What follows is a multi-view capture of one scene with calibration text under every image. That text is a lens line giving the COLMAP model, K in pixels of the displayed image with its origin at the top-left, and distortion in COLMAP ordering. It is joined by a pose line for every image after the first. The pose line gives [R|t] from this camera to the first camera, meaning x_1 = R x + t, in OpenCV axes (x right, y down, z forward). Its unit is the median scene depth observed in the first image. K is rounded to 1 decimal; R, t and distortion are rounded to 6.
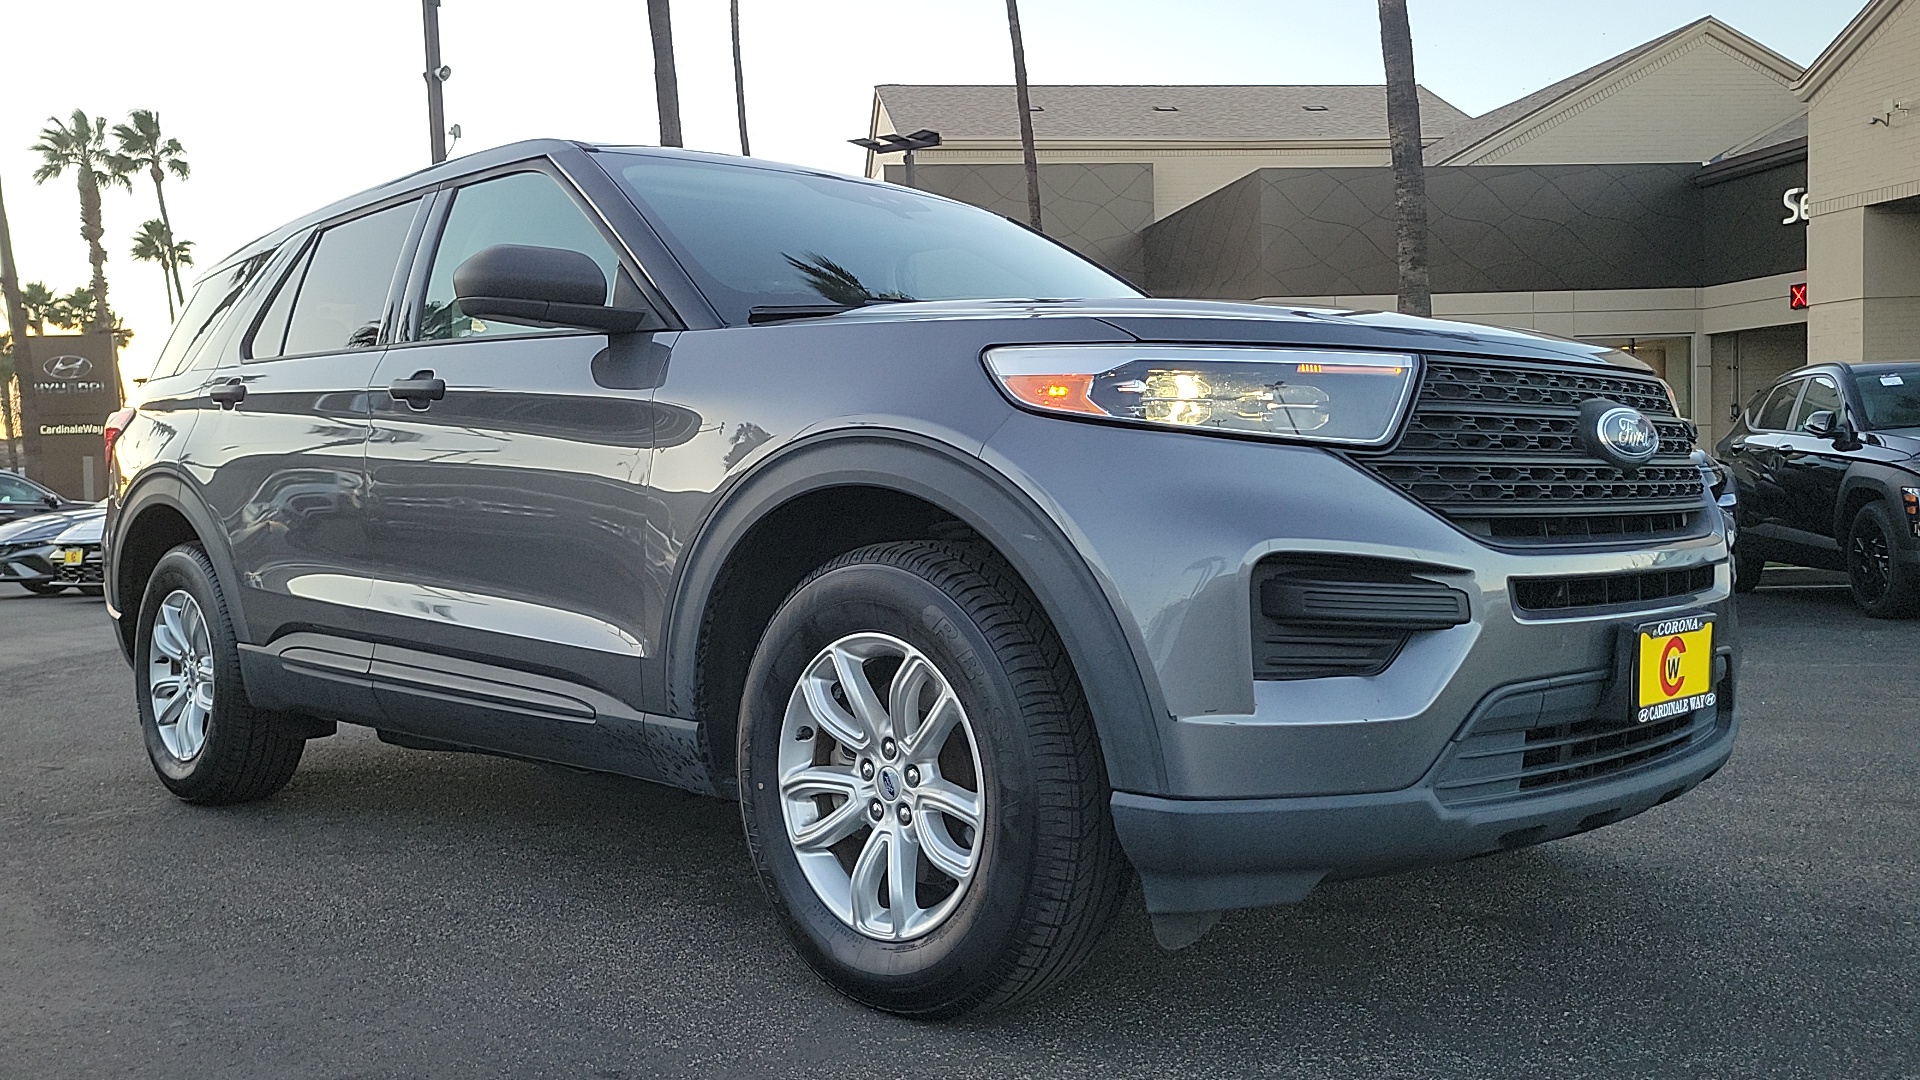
lens RADIAL K [[1330.1, 0, 957.6], [0, 1330.1, 529.0], [0, 0, 1]] dist [0.034976, -0.002261]
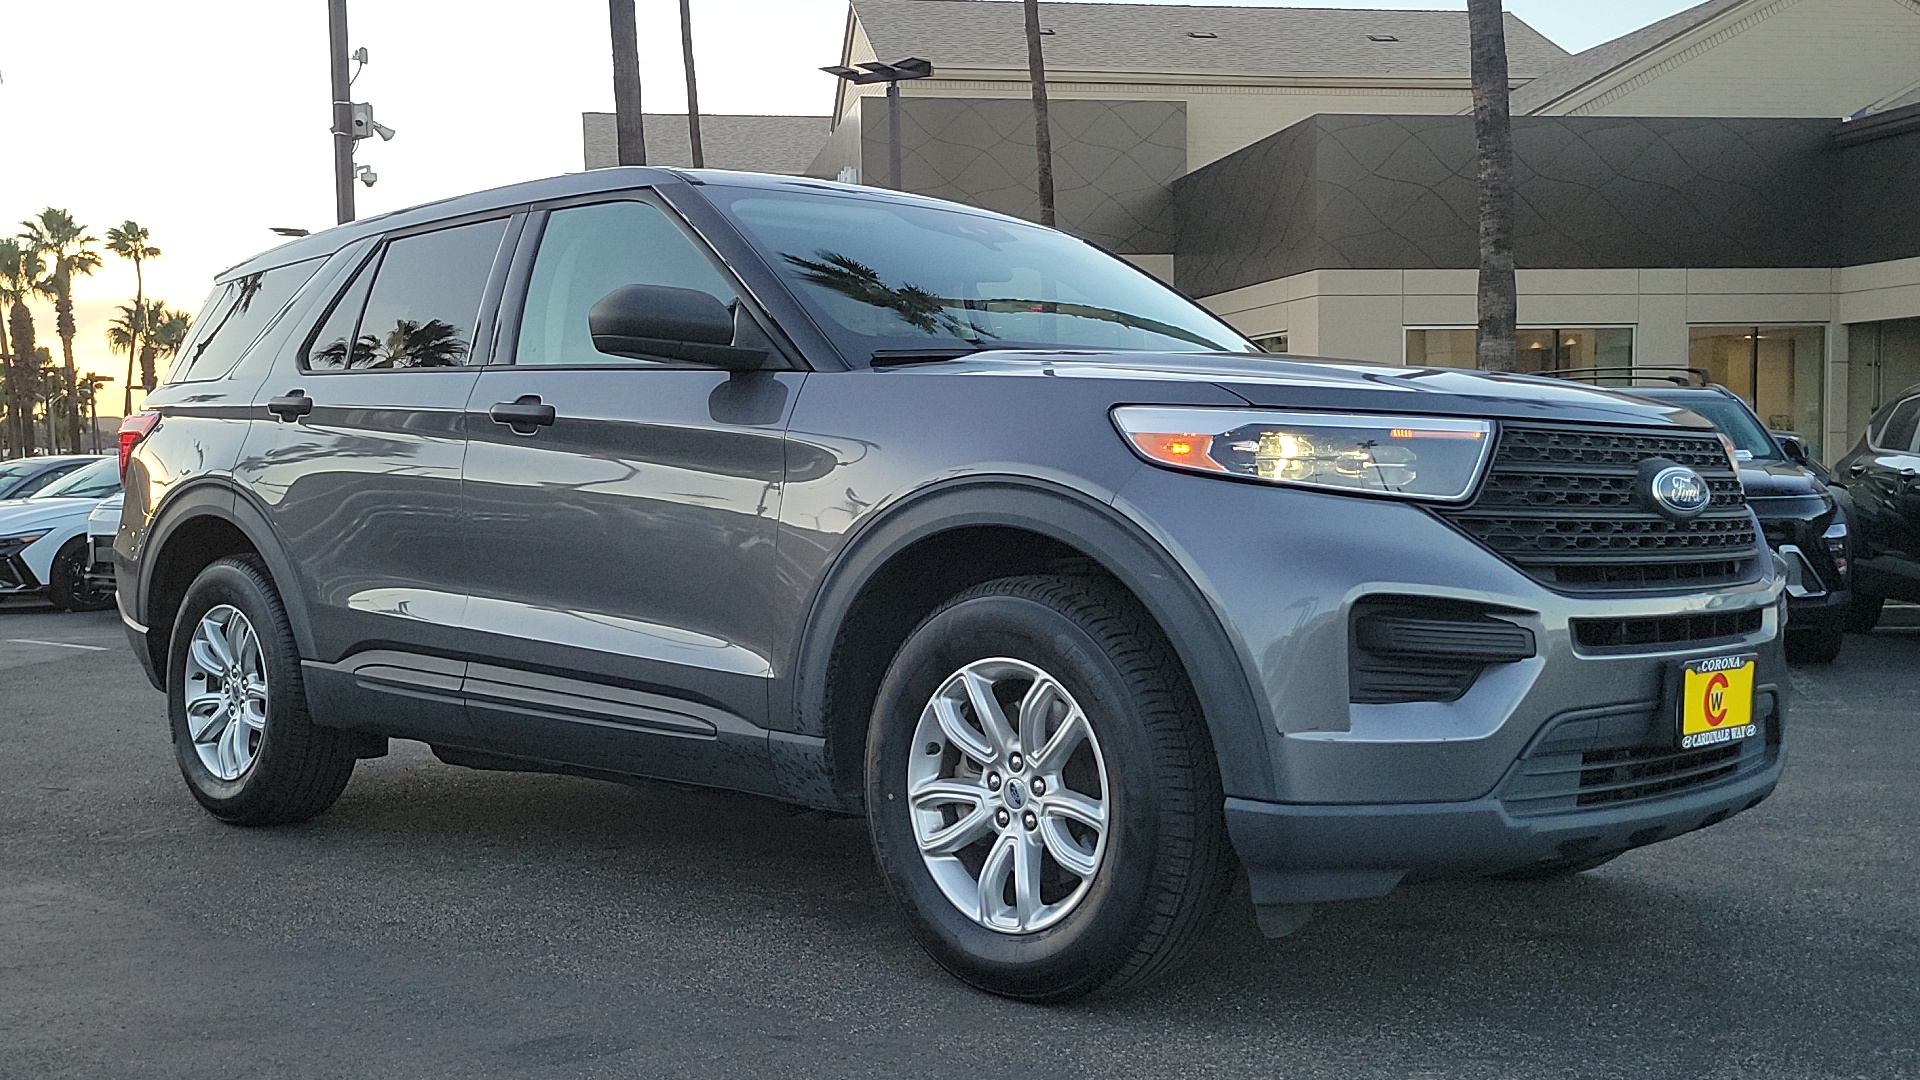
lens RADIAL K [[1662.0, 0, 960.0], [0, 1662.0, 540.0], [0, 0, 1]] dist [0.036085, -0.005803]
pose [[0.999642, 0.017847, 0.019914, -0.128529], [-0.017872, 0.999840, 0.001056, -0.021154], [-0.019892, -0.001411, 0.999801, -0.385426]]
